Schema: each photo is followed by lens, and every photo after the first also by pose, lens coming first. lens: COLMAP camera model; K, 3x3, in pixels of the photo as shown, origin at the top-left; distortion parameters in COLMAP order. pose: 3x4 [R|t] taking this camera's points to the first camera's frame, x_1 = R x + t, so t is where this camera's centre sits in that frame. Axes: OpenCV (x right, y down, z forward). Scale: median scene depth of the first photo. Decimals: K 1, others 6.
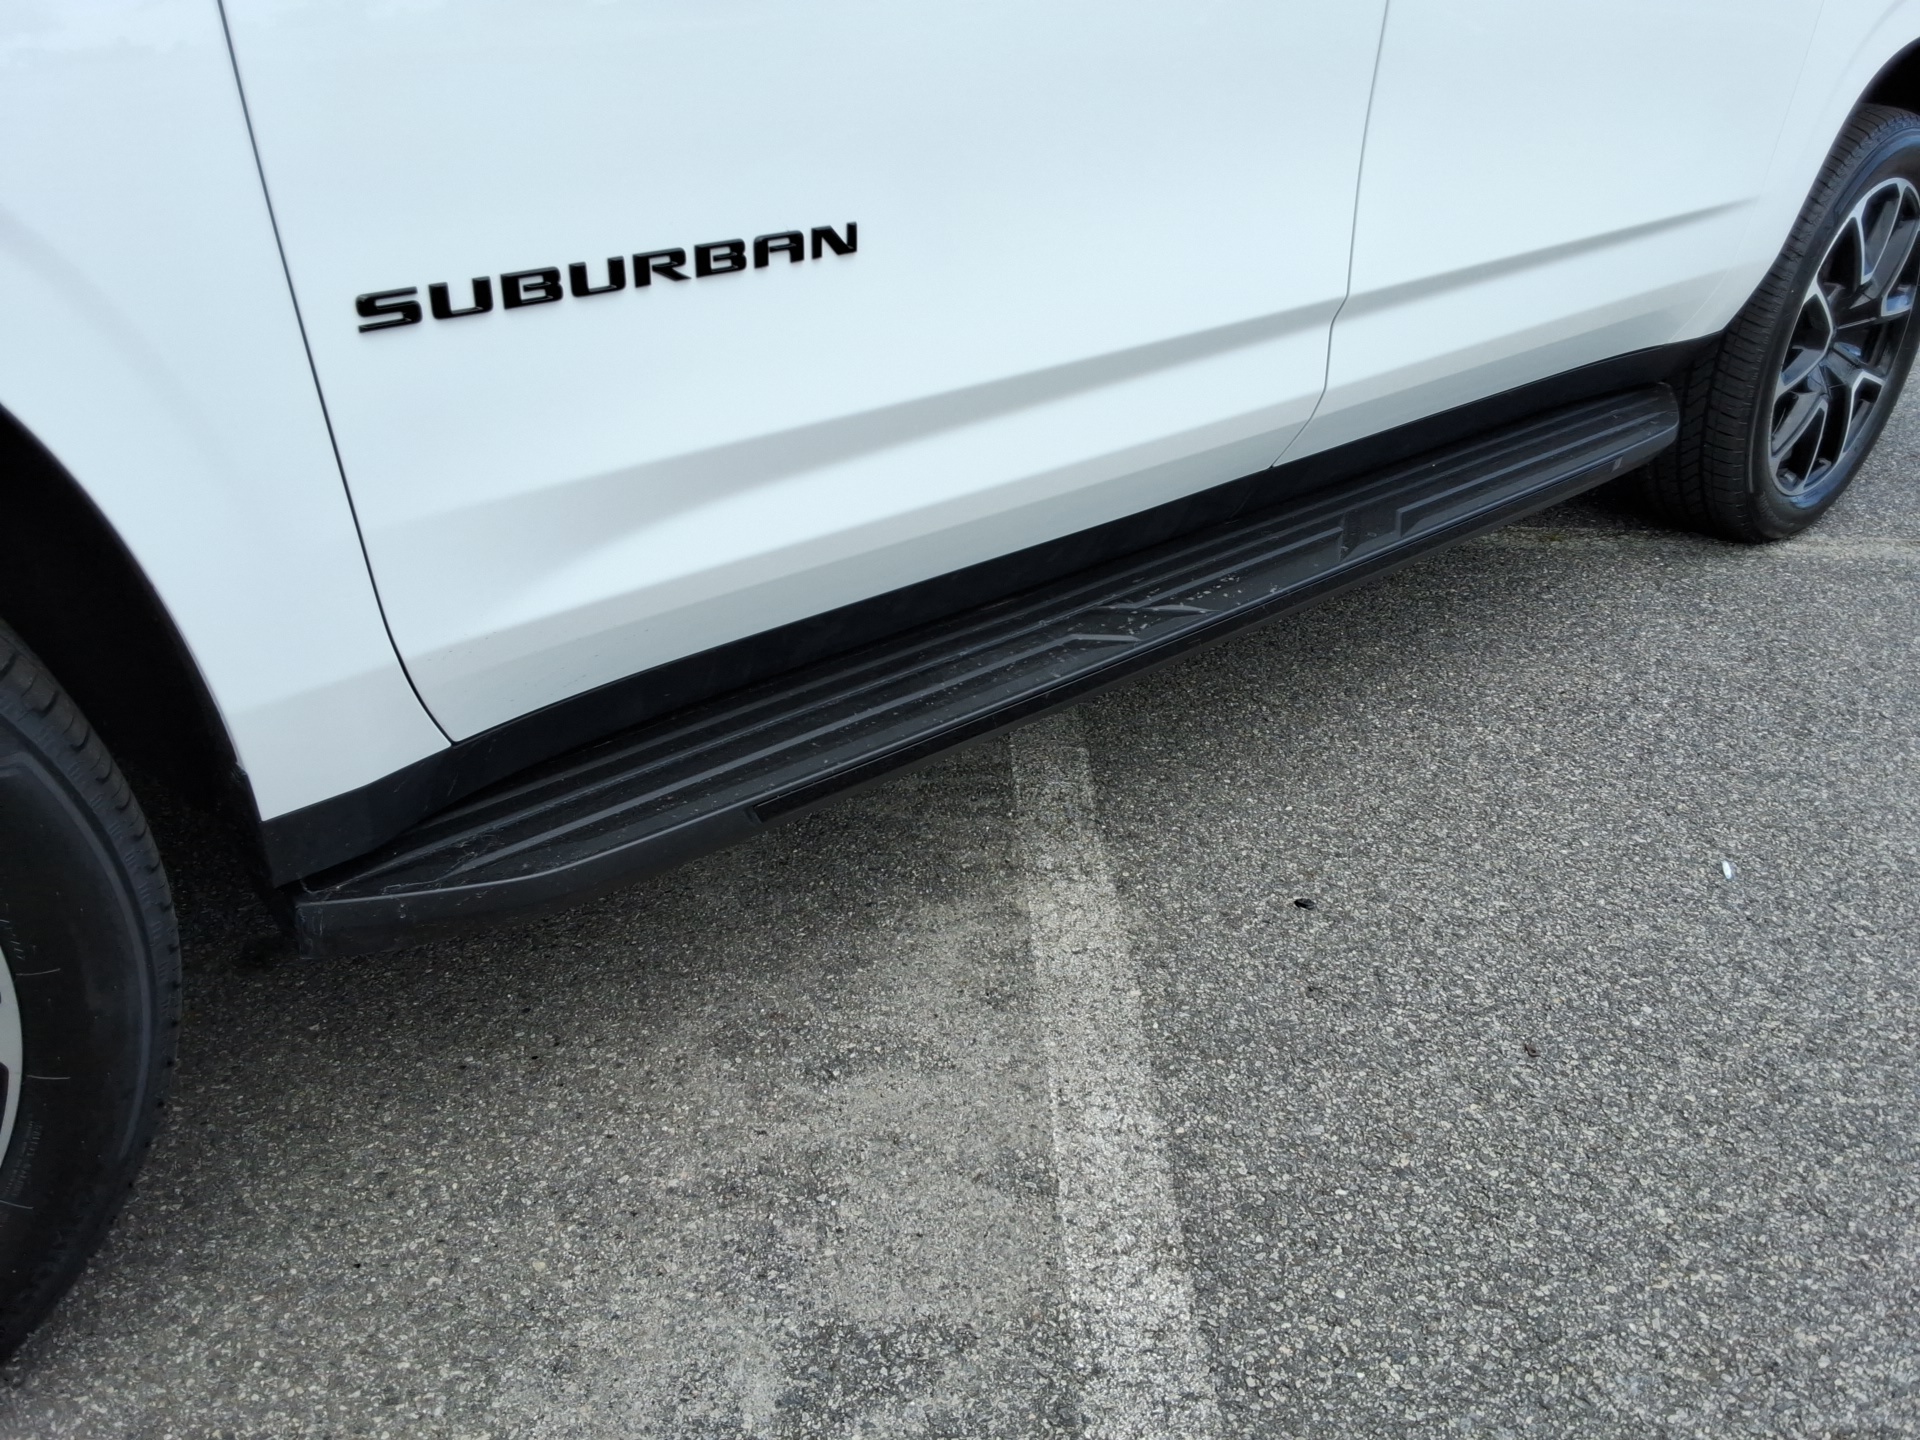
lens RADIAL K [[1536.4, 0, 982.5], [0, 1536.4, 697.7], [0, 0, 1]] dist [0.134143, -0.210608]
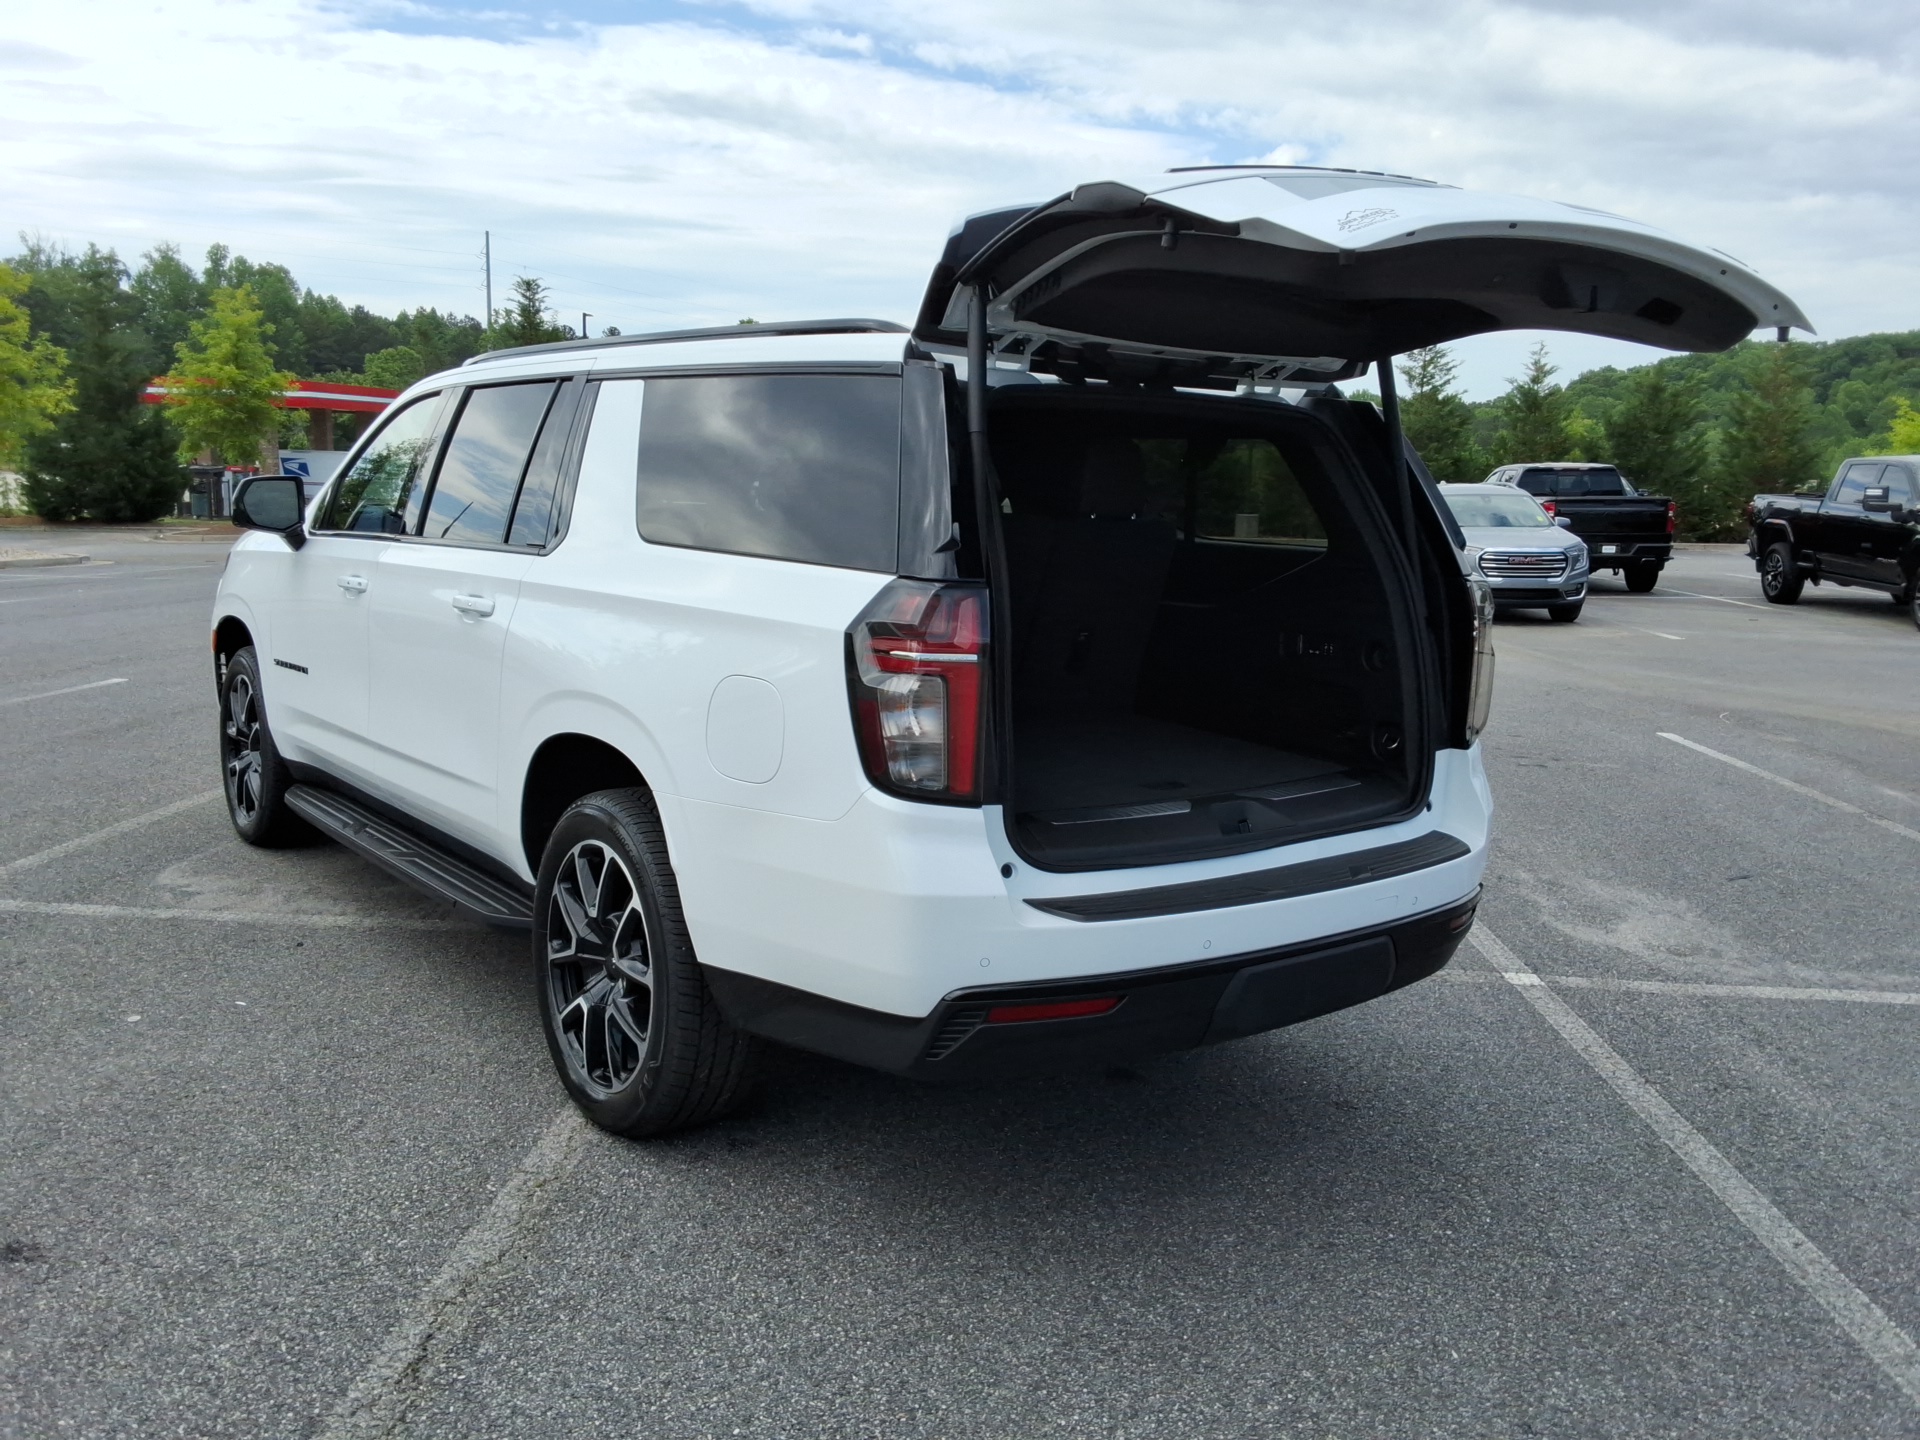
lens RADIAL K [[1542.4, 0, 980.6], [0, 1542.4, 697.4], [0, 0, 1]] dist [0.127868, -0.210904]
pose [[-0.075522, 0.084170, -0.993585, 3.573975], [-0.494845, 0.861911, 0.110628, -1.433133], [0.865694, 0.500025, -0.023442, 2.416907]]
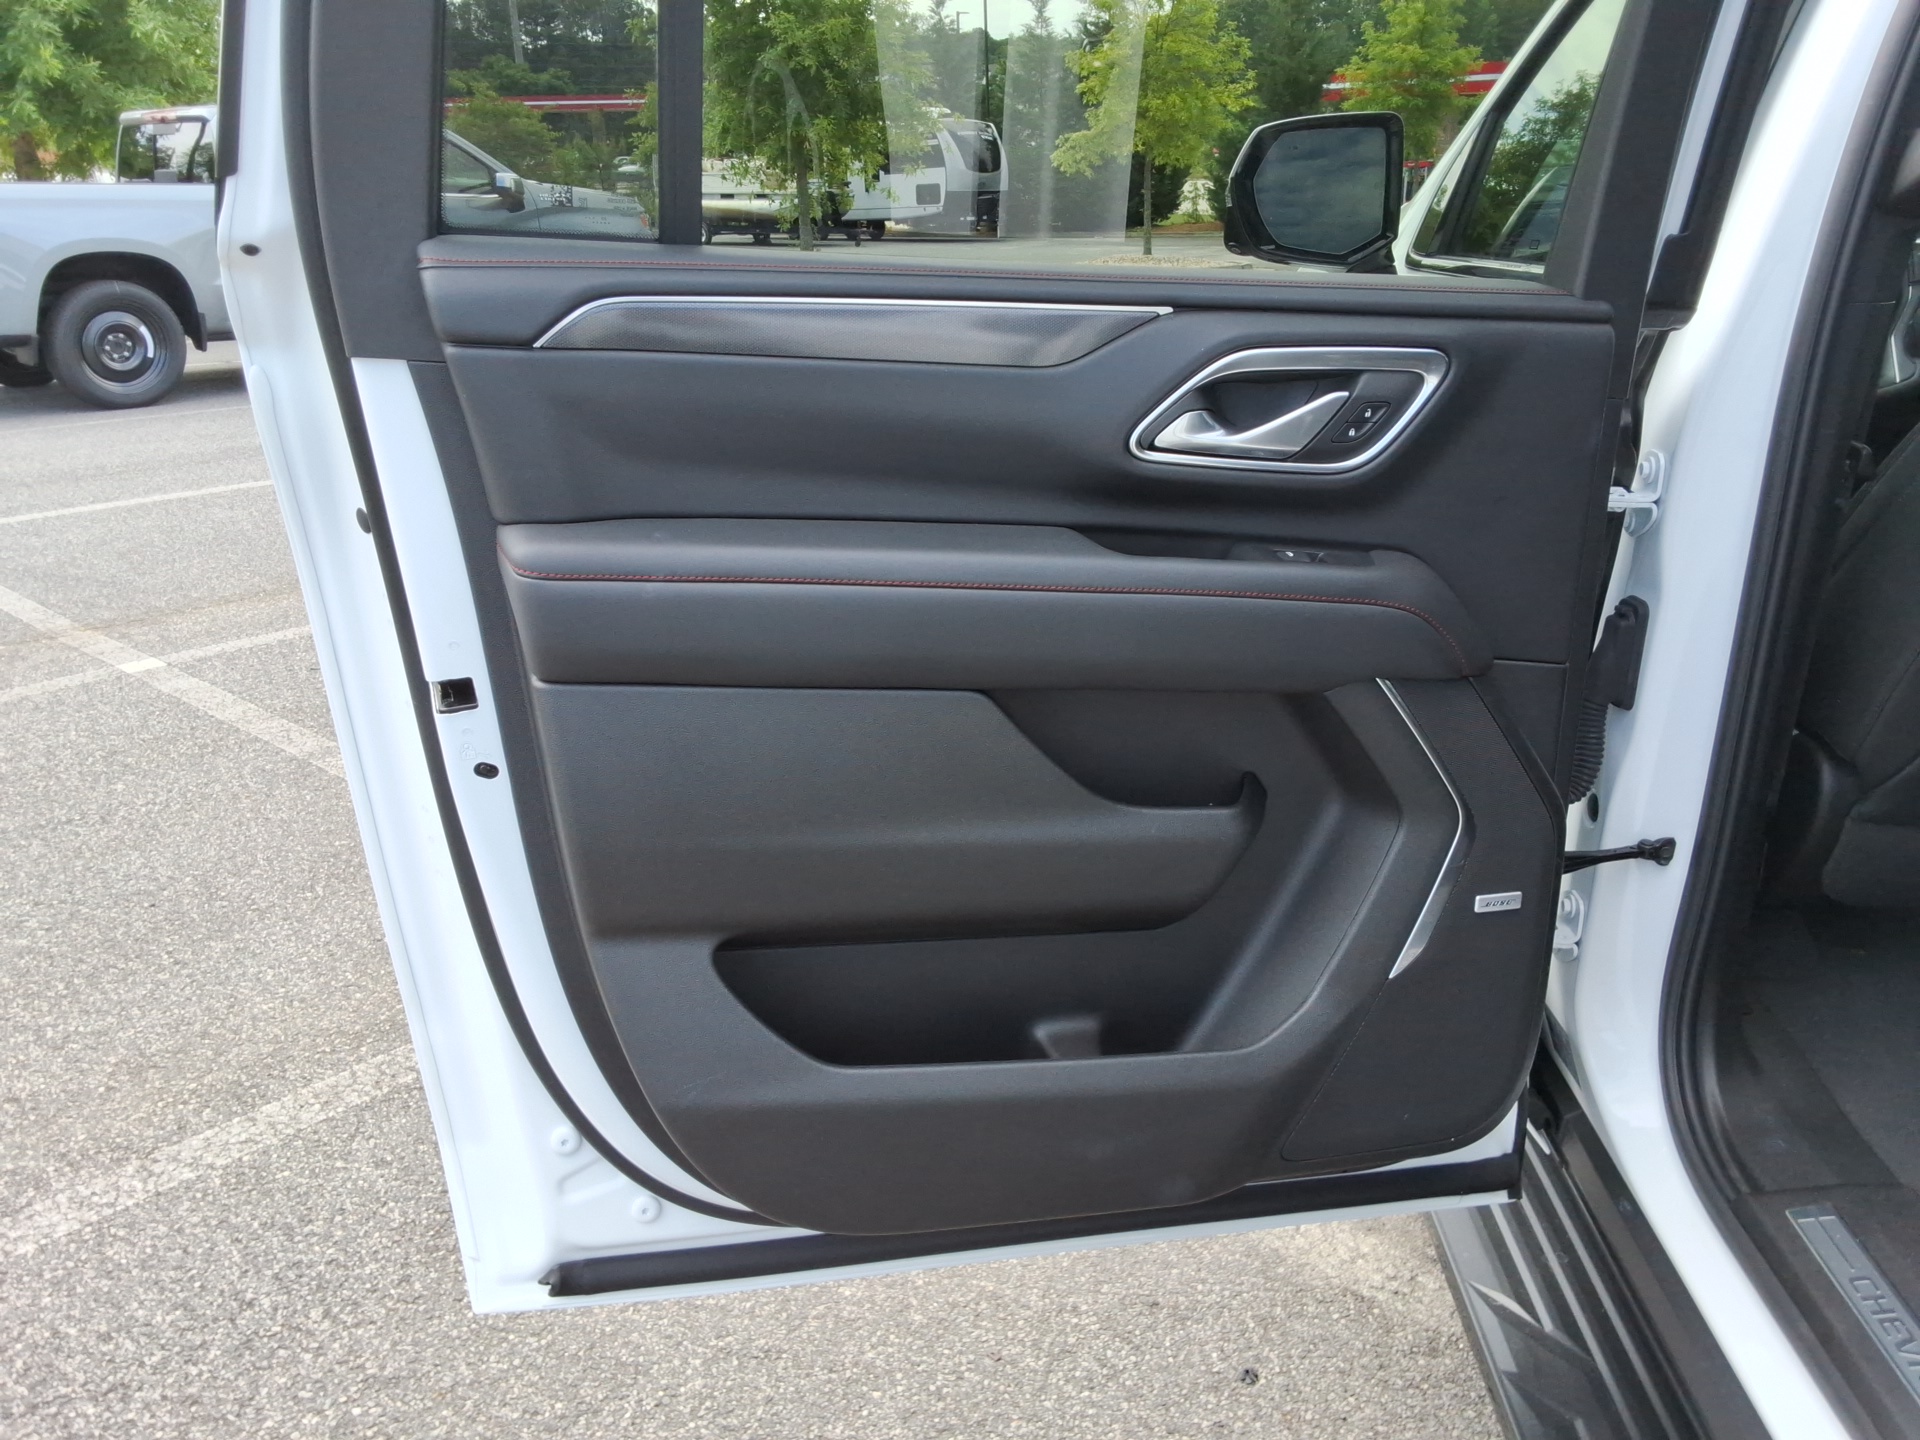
lens RADIAL K [[1571.2, 0, 962.1], [0, 1571.2, 666.3], [0, 0, 1]] dist [0.113096, -0.169357]
pose [[-0.704719, 0.175581, -0.687417, 1.272037], [-0.349115, 0.757660, 0.551425, -0.949381], [0.617648, 0.628588, -0.472639, 1.412039]]
